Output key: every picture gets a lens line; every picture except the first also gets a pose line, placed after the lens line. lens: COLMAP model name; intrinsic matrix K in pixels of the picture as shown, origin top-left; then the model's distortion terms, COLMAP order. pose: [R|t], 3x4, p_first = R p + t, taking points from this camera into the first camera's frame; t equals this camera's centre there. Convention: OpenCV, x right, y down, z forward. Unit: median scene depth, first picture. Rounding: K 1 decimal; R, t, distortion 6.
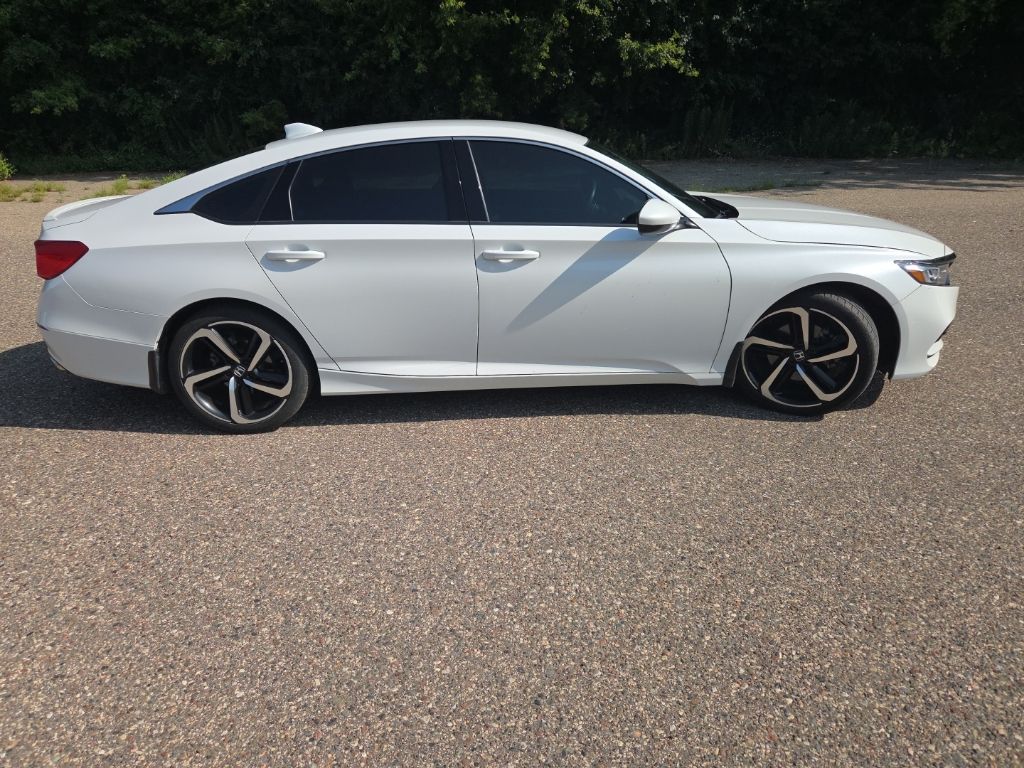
lens RADIAL K [[680.9, 0, 499.6], [0, 680.9, 387.6], [0, 0, 1]] dist [0.069422, -0.053450]
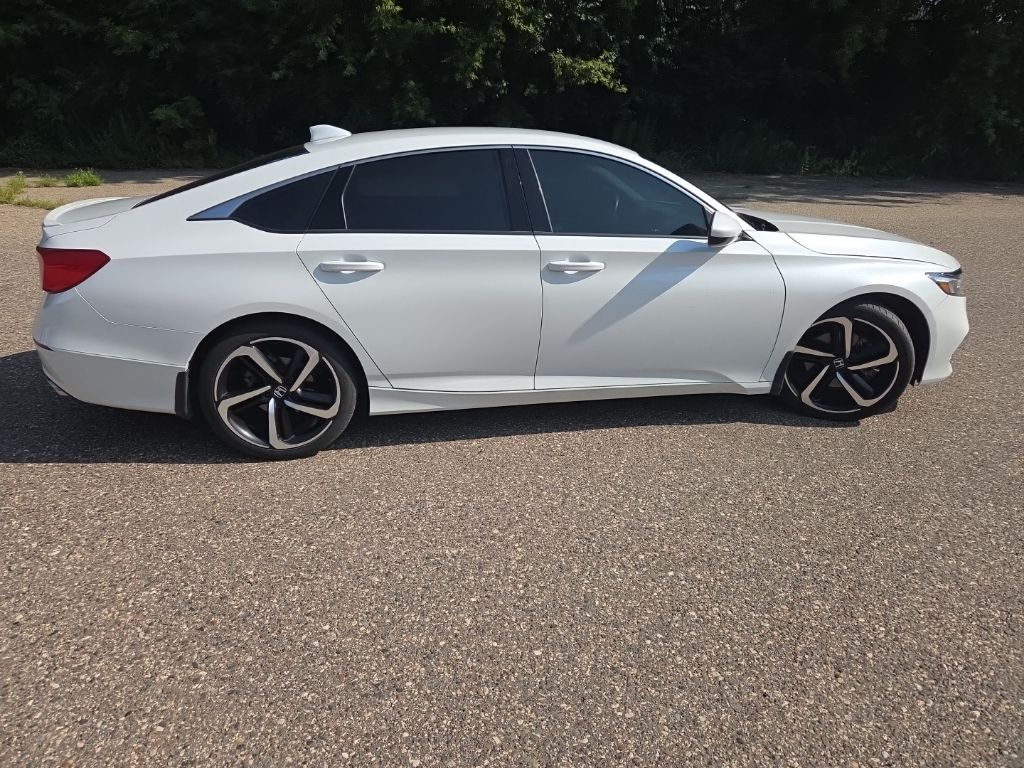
lens RADIAL K [[680.9, 0, 506.2], [0, 680.9, 373.1], [0, 0, 1]] dist [0.069422, -0.053450]
pose [[0.987950, -0.020939, 0.153349, -0.221160], [0.025180, 0.999351, -0.025769, -0.017698], [-0.152710, 0.029320, 0.987836, 0.051844]]
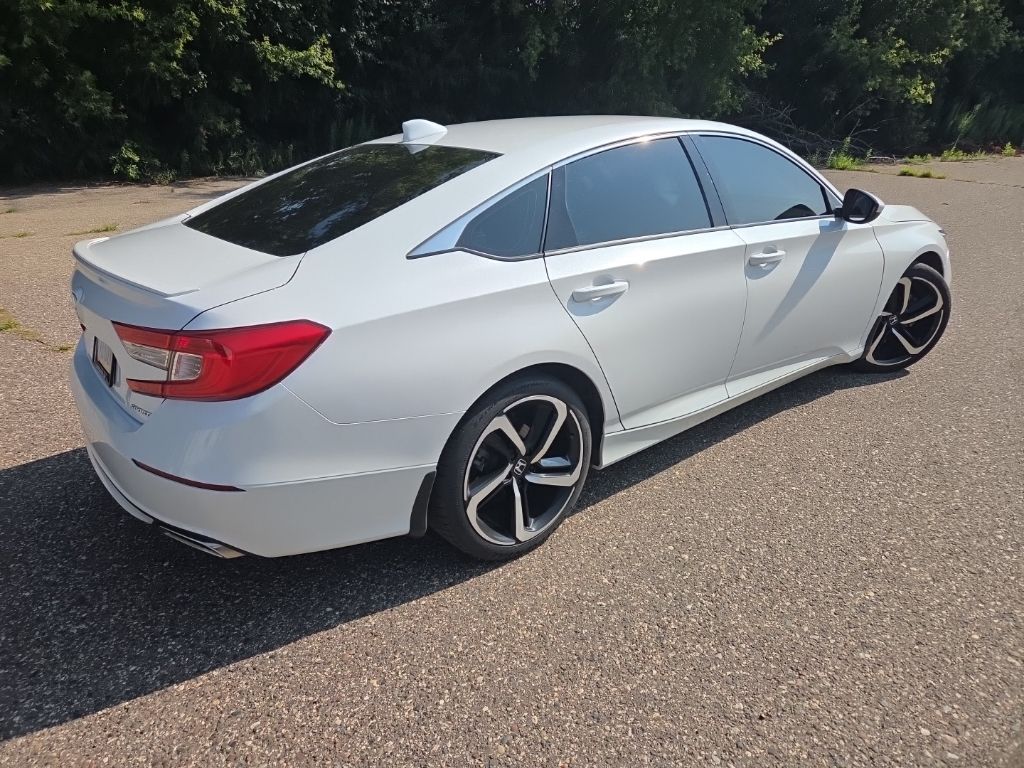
lens RADIAL K [[680.9, 0, 498.6], [0, 680.9, 372.9], [0, 0, 1]] dist [0.069422, -0.053450]
pose [[0.797620, -0.199613, 0.569172, -0.773407], [0.220357, 0.974858, 0.033089, -0.145138], [-0.561466, 0.099029, 0.821553, 0.433872]]
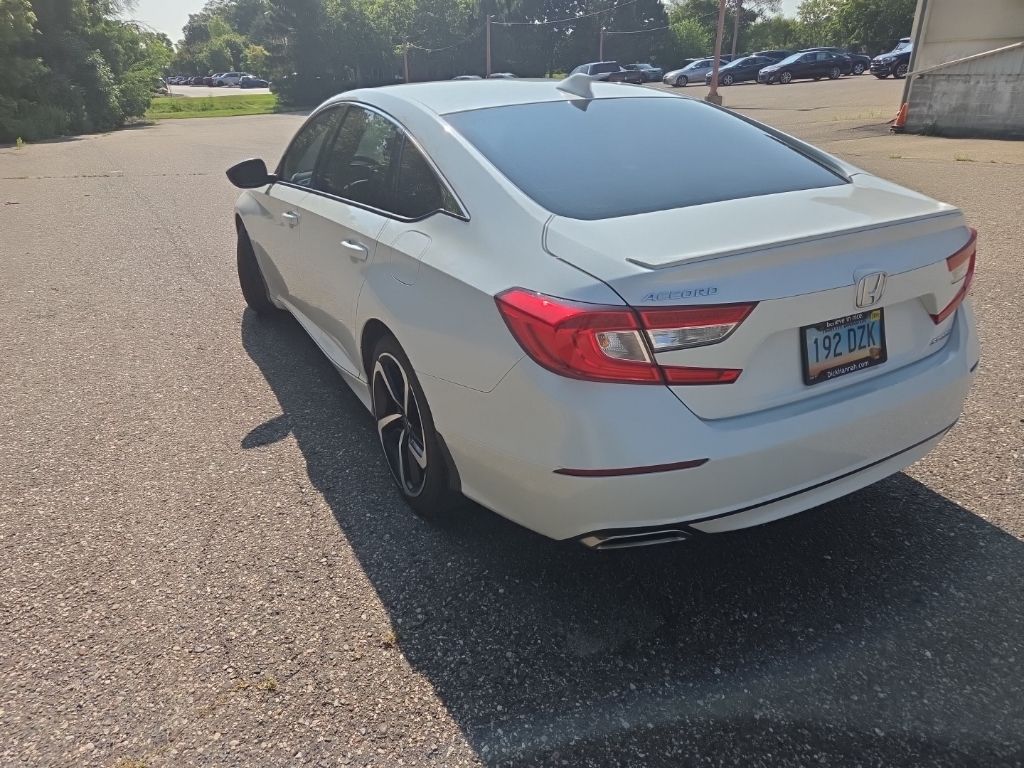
lens RADIAL K [[680.9, 0, 500.9], [0, 680.9, 379.2], [0, 0, 1]] dist [0.069422, -0.053450]
pose [[-0.460227, -0.306540, 0.833201, -1.031483], [0.364861, 0.790275, 0.492282, -0.573781], [-0.809362, 0.530564, -0.251862, 1.569668]]
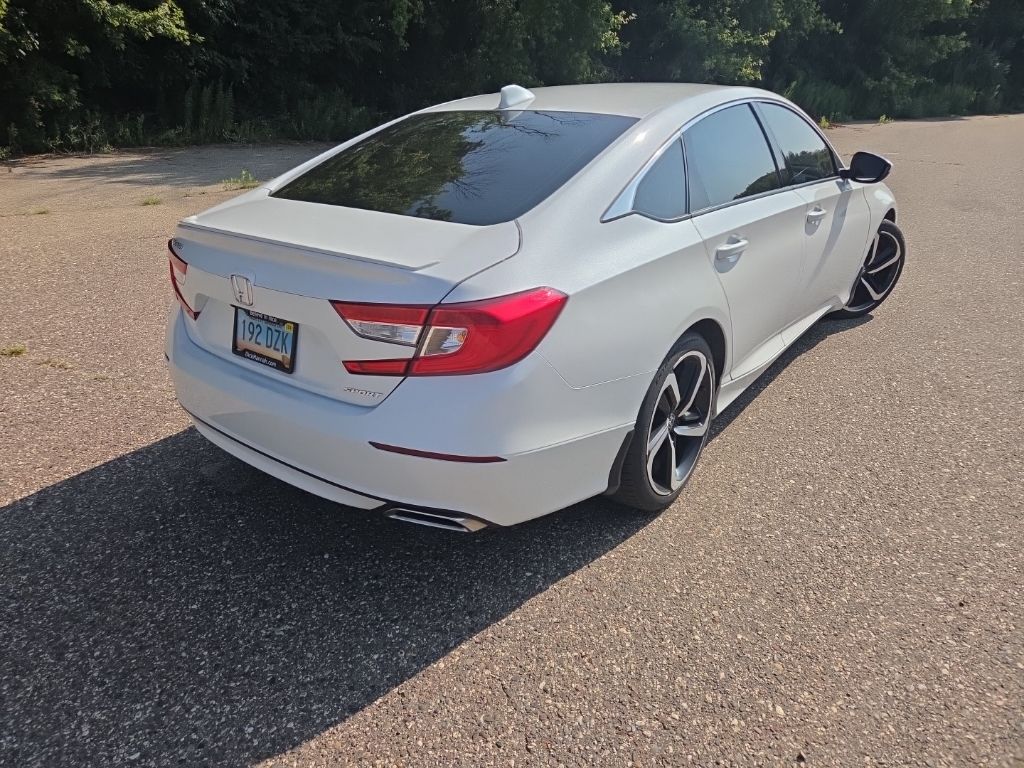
lens RADIAL K [[680.9, 0, 498.6], [0, 680.9, 380.1], [0, 0, 1]] dist [0.069422, -0.053450]
pose [[0.638792, -0.283268, 0.715335, -1.010862], [0.279270, 0.951712, 0.127484, -0.210703], [-0.716905, 0.118336, 0.687055, 0.624856]]
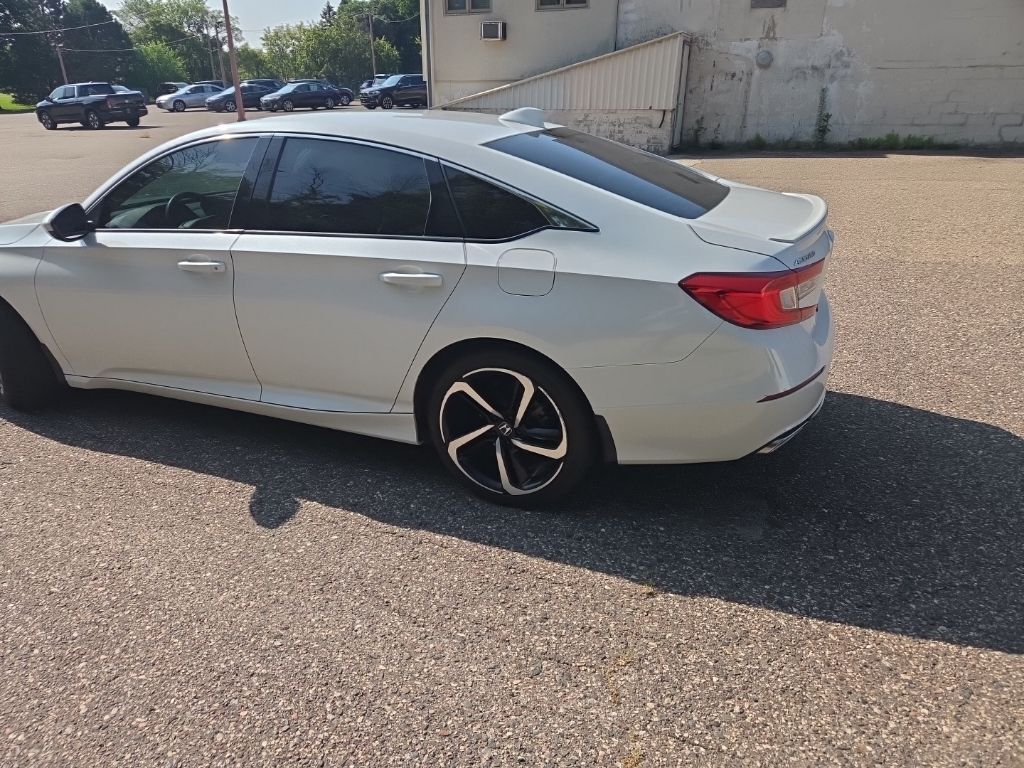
lens RADIAL K [[680.9, 0, 503.8], [0, 680.9, 379.7], [0, 0, 1]] dist [0.069422, -0.053450]
pose [[-0.917908, -0.105579, 0.382490, -0.679151], [0.186547, 0.735952, 0.650826, -0.764380], [-0.350208, 0.668750, -0.655841, 1.967677]]
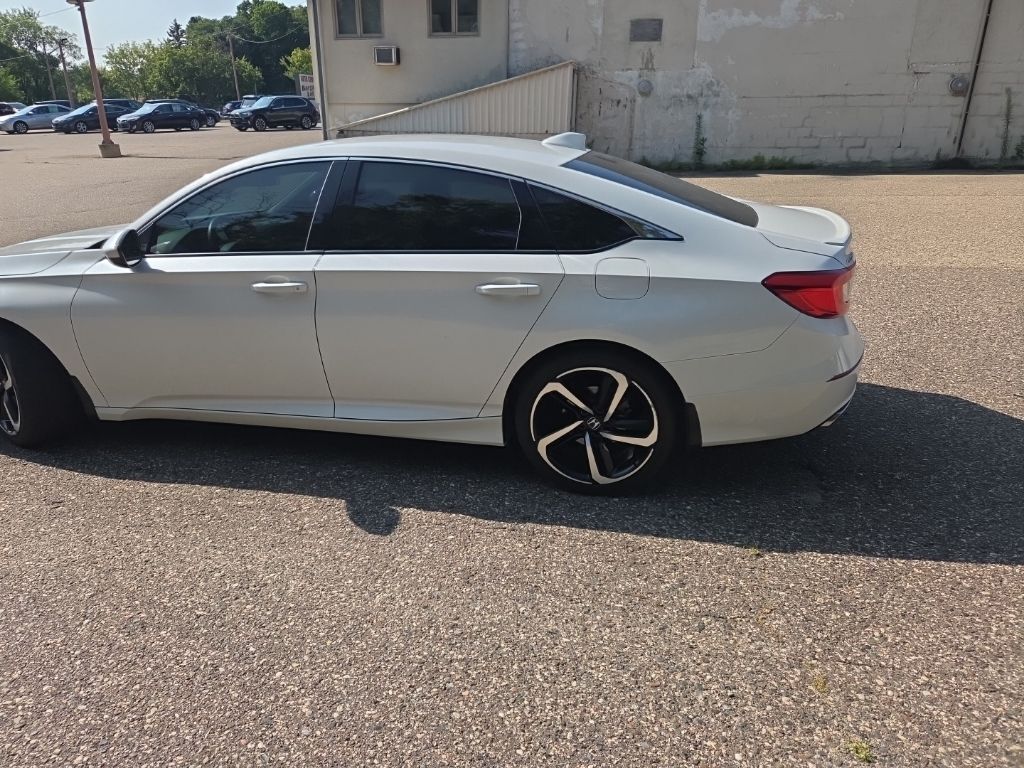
lens RADIAL K [[680.9, 0, 504.1], [0, 680.9, 379.4], [0, 0, 1]] dist [0.069422, -0.053450]
pose [[-0.974959, -0.035962, 0.219457, -0.463052], [0.120217, 0.744988, 0.656156, -0.828831], [-0.187089, 0.666107, -0.722010, 2.093305]]
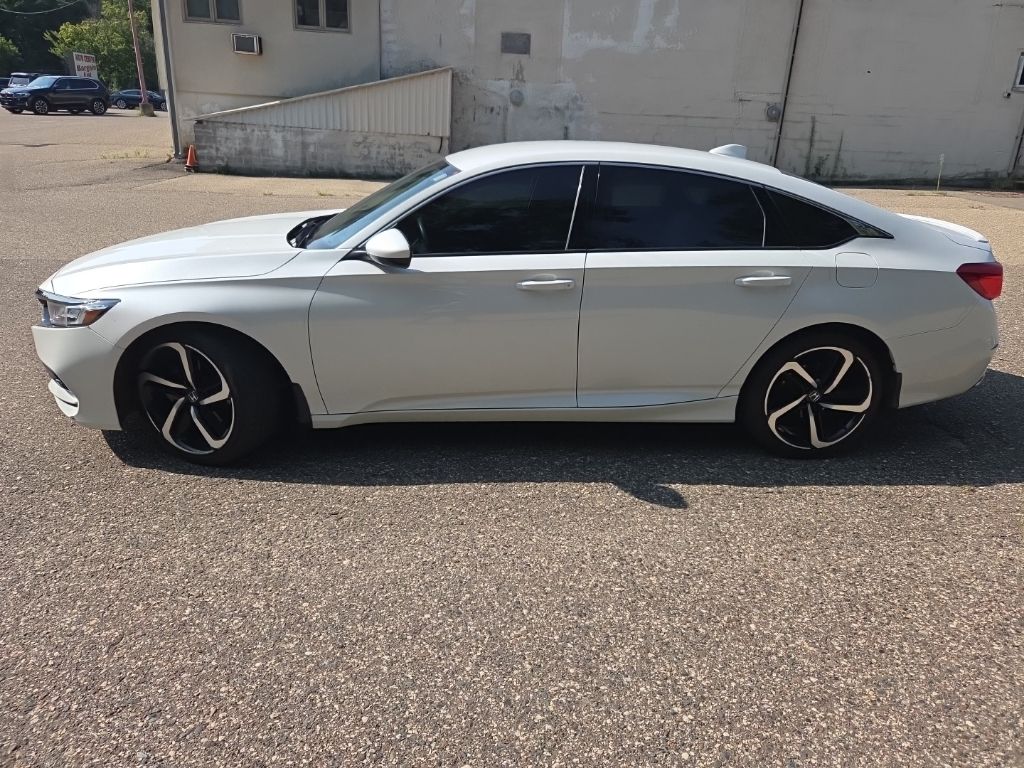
lens RADIAL K [[680.9, 0, 513.0], [0, 680.9, 370.7], [0, 0, 1]] dist [0.069422, -0.053450]
pose [[-0.997477, 0.019497, -0.068267, 0.119362], [-0.030355, 0.752122, 0.658324, -0.886014], [0.064180, 0.658735, -0.749632, 2.189561]]
